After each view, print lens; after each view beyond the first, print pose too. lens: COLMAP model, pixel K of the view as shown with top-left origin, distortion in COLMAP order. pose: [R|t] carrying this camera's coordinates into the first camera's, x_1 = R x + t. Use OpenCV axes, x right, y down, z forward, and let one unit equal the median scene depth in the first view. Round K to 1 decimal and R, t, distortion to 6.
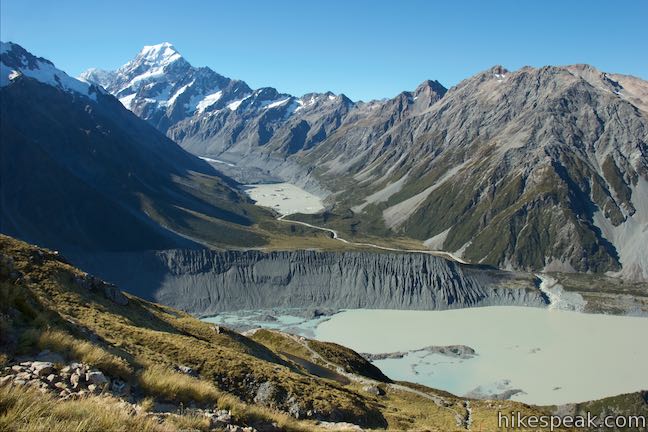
lens RADIAL K [[538.0, 0, 324.0], [0, 538.0, 216.0], [0, 0, 1]] dist [-0.185589, 0.161758]
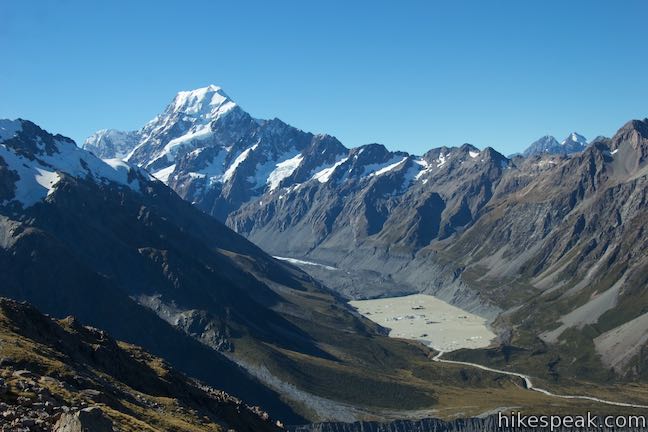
lens RADIAL K [[850.8, 0, 324.0], [0, 850.8, 216.0], [0, 0, 1]] dist [0.035999, 0.043855]
pose [[0.987861, -0.071093, -0.138117, -0.052574], [0.052561, 0.989658, -0.133471, -0.031775], [0.146178, 0.124591, 0.981381, -0.086668]]
